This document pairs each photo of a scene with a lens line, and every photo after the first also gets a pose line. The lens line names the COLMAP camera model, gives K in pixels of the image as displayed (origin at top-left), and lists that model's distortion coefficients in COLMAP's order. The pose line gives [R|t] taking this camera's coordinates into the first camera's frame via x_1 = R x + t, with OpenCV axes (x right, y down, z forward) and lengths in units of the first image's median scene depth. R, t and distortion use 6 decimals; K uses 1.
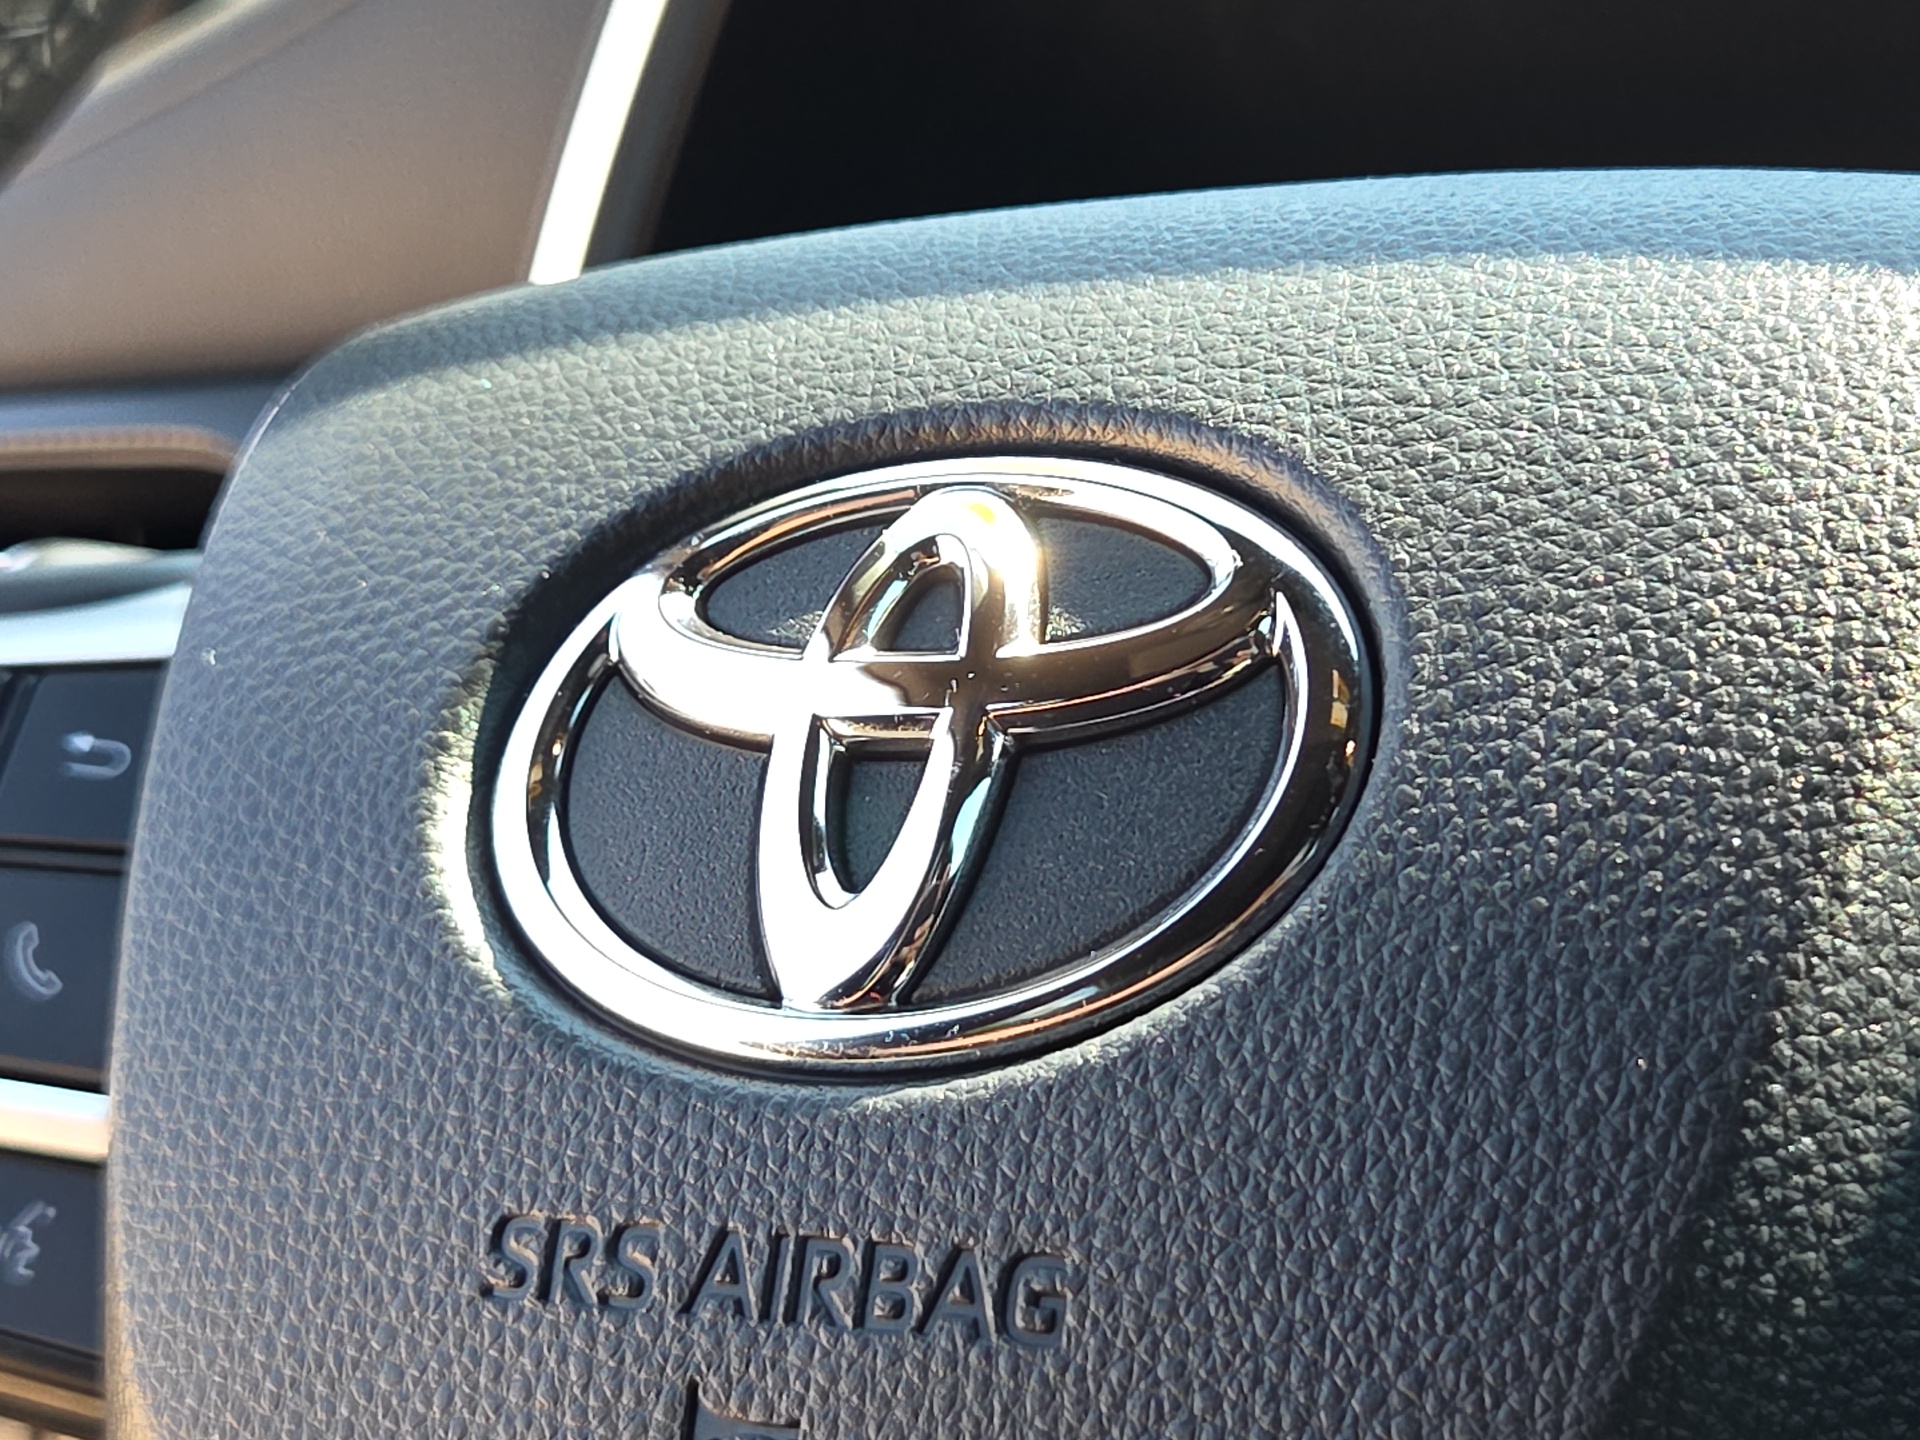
lens RADIAL K [[3830.0, 0, 957.8], [0, 3830.0, 708.5], [0, 0, 1]] dist [-0.033018, 0.000000]
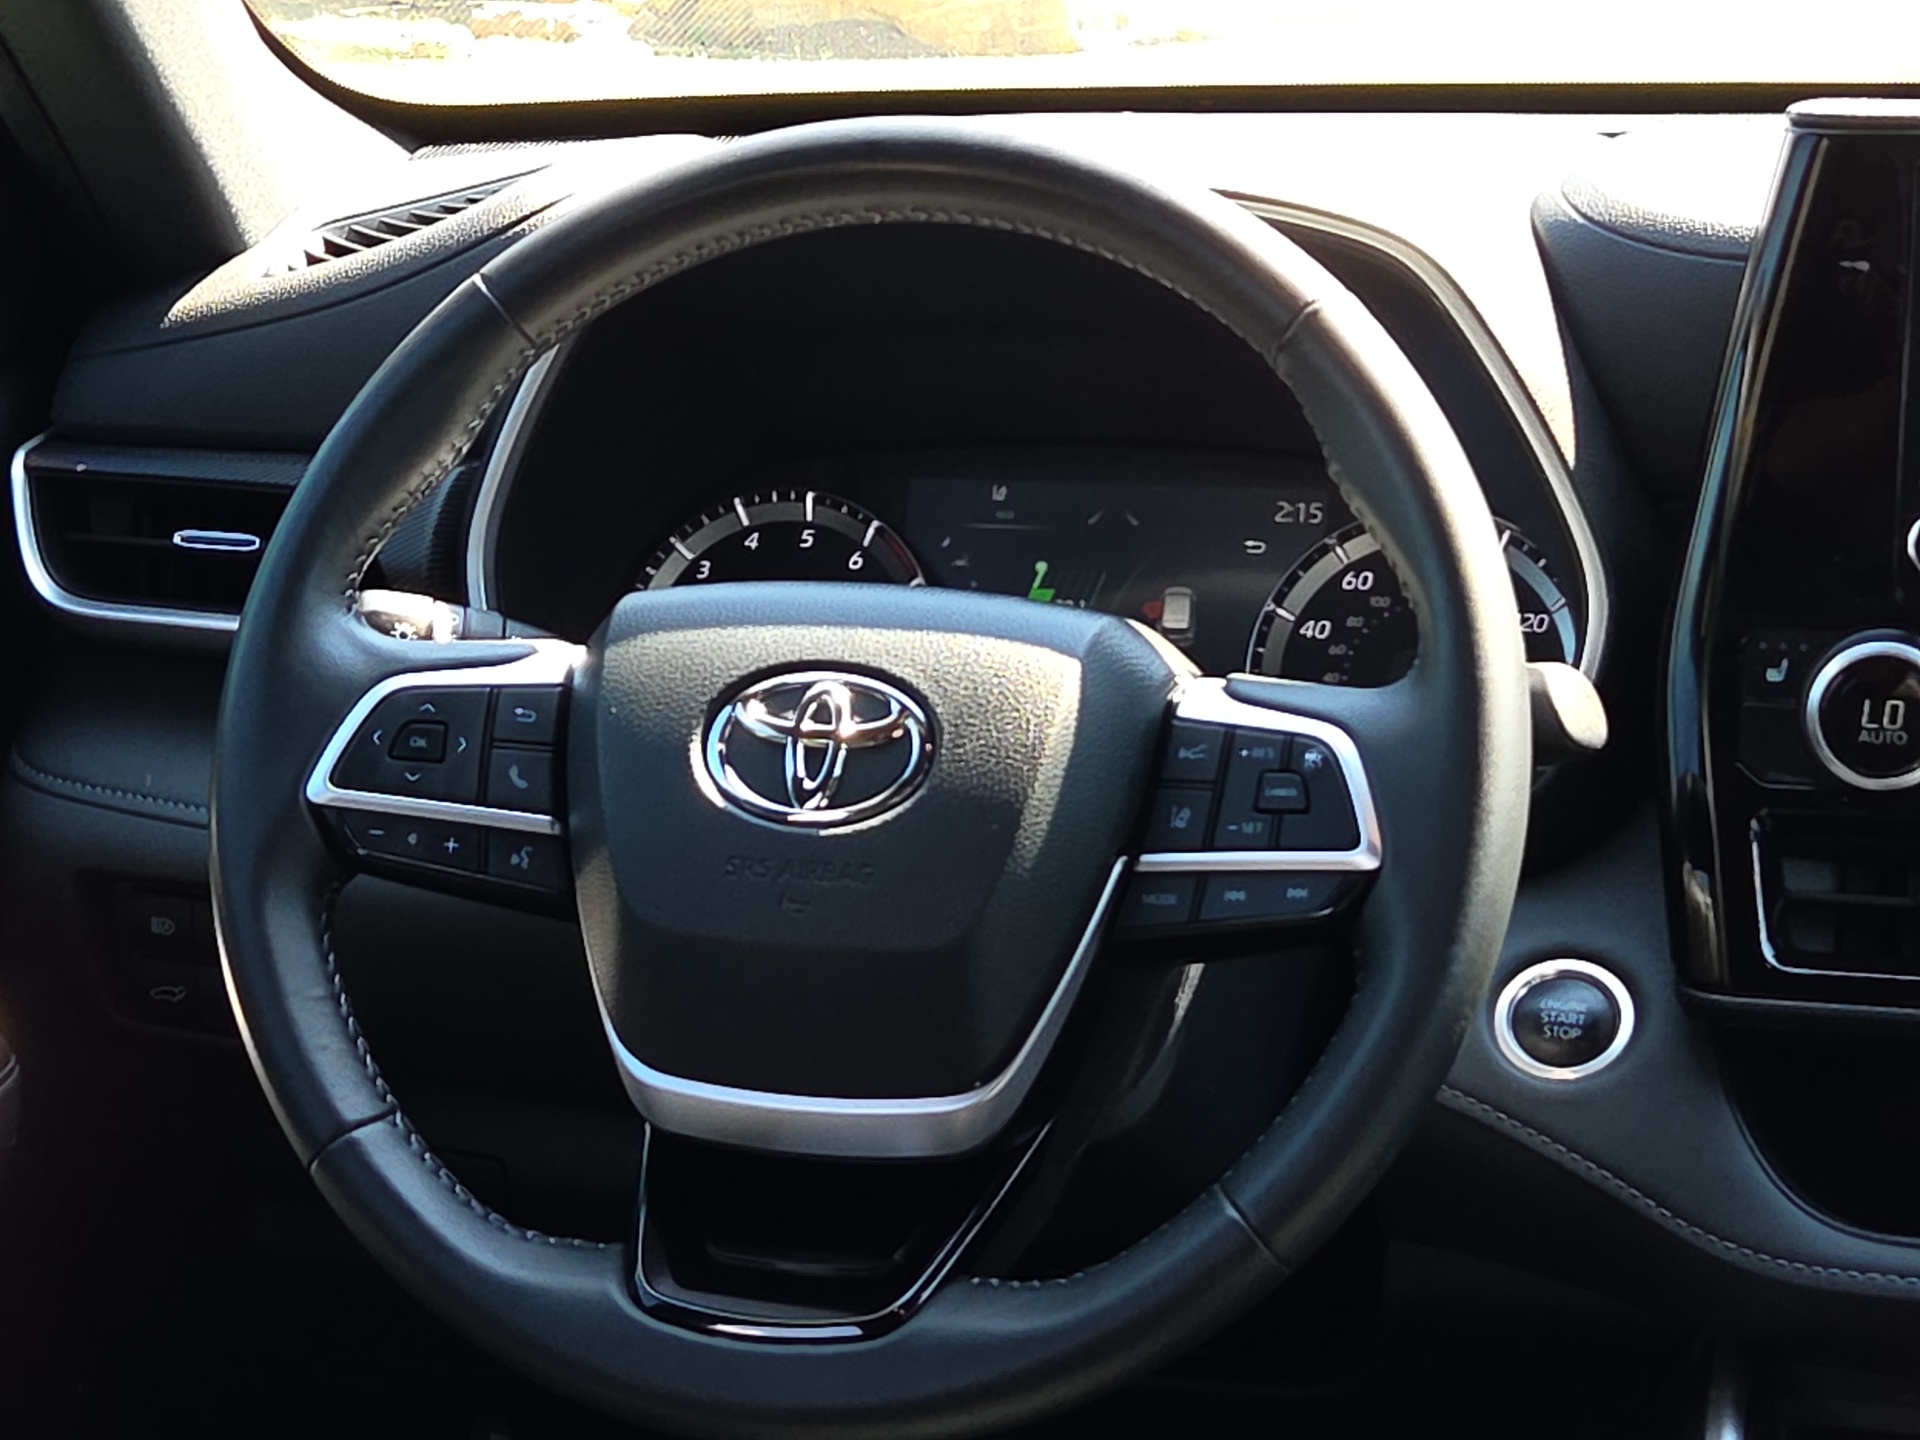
lens RADIAL K [[4345.5, 0, 1006.4], [0, 4345.5, 675.5], [0, 0, 1]] dist [-0.000577, 0.000000]
pose [[0.964623, -0.010848, 0.263411, -1.267890], [-0.025308, 0.990728, 0.133480, -0.840430], [-0.262417, -0.135425, 0.955404, -4.289960]]
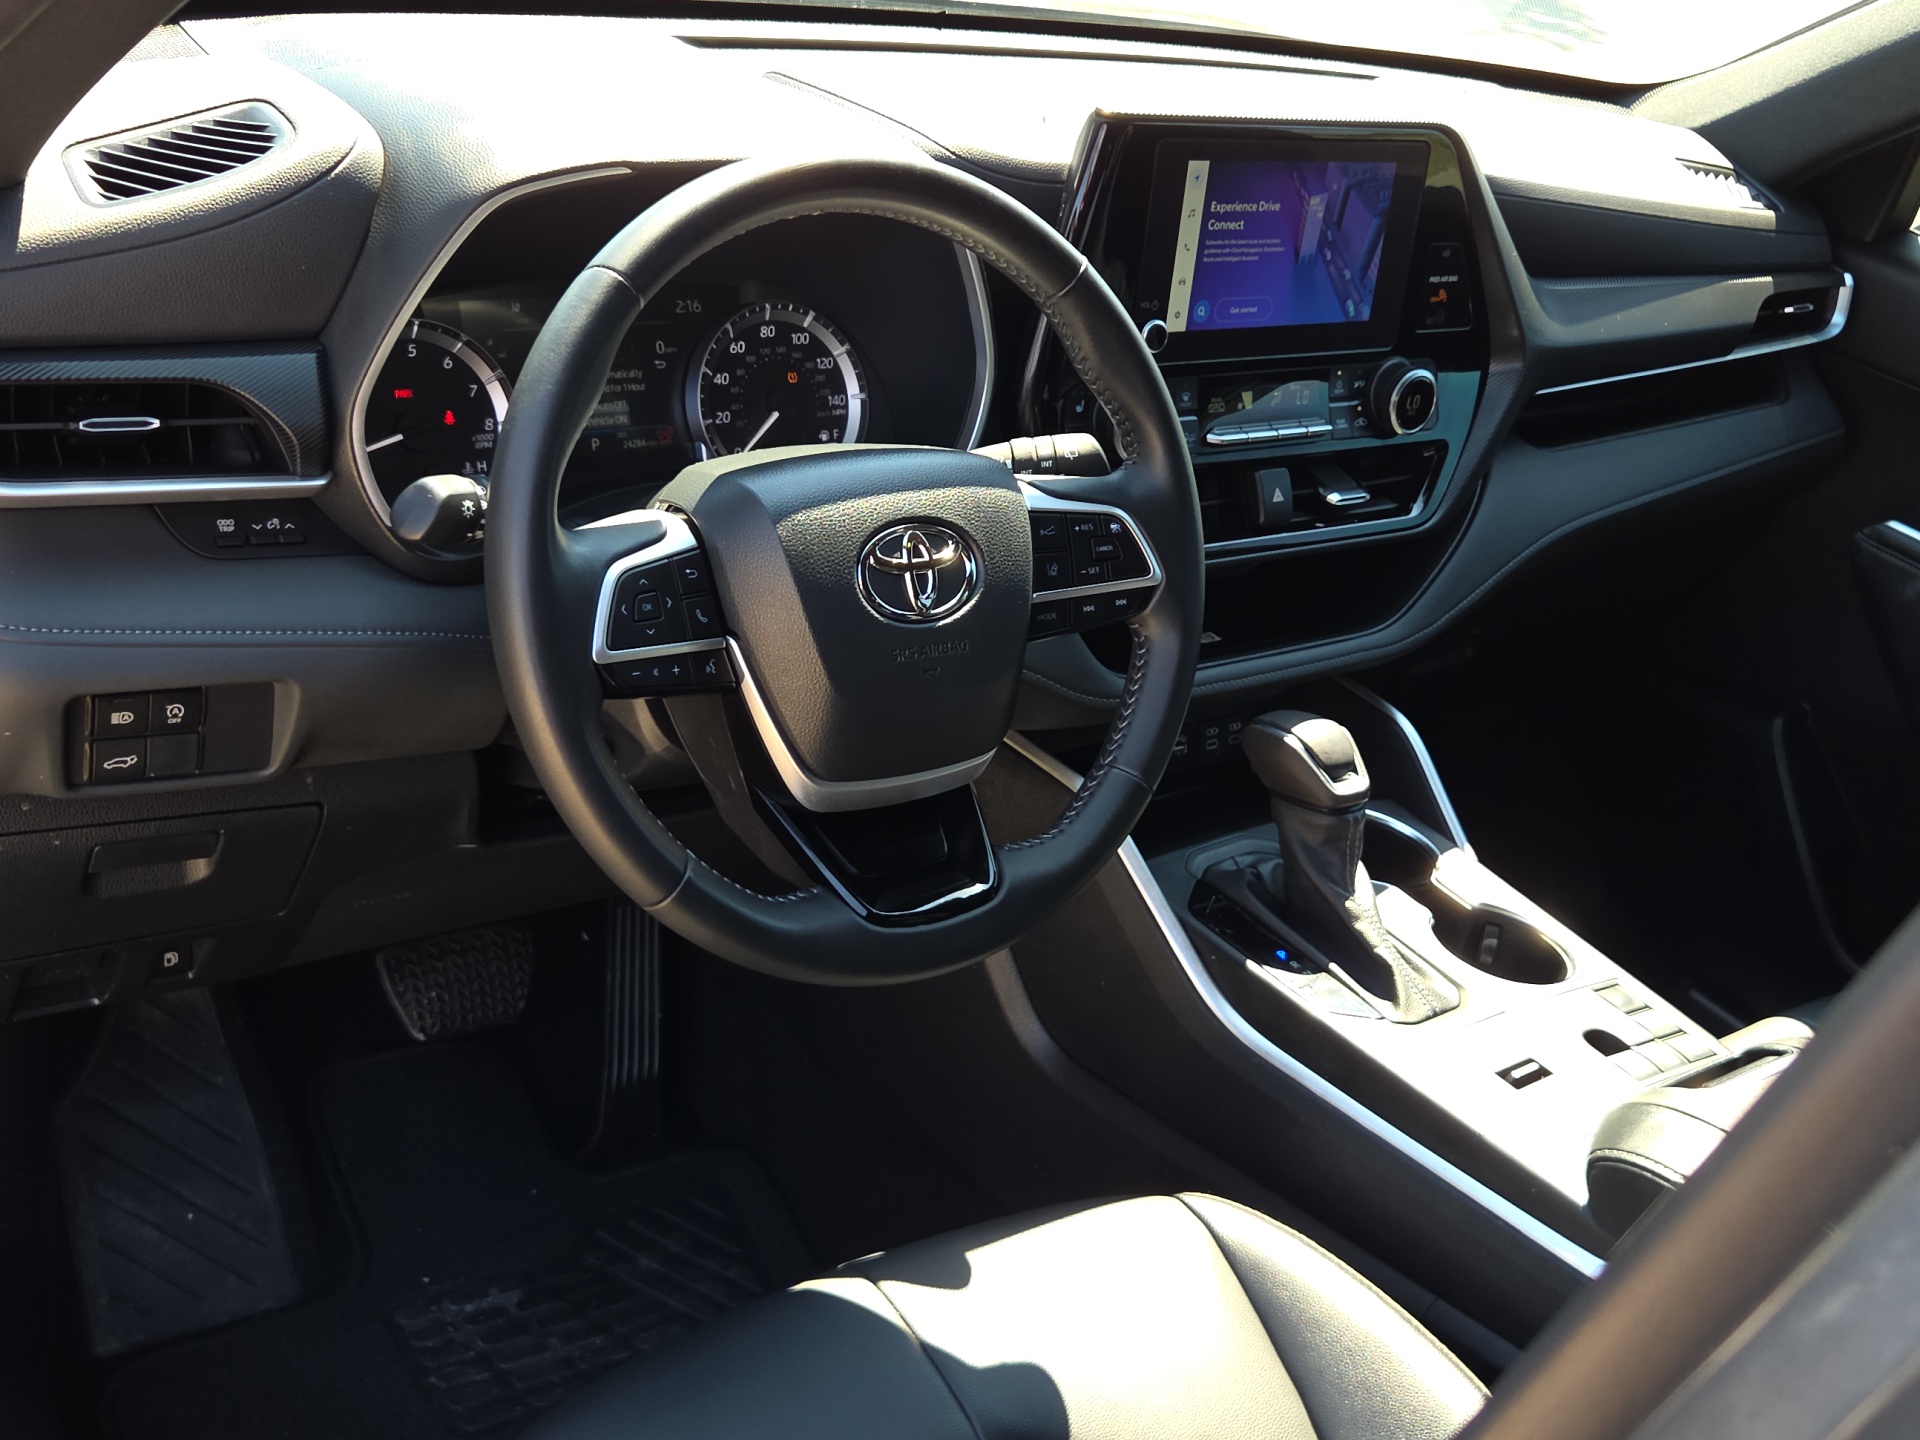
lens RADIAL K [[2026.4, 0, 1006.8], [0, 2026.4, 705.4], [0, 0, 1]] dist [-0.021525, 0.000000]
pose [[0.368587, -0.308787, 0.876809, -3.798229], [-0.132697, 0.916081, 0.378400, -1.377807], [-0.920073, -0.255823, 0.296681, -0.357266]]
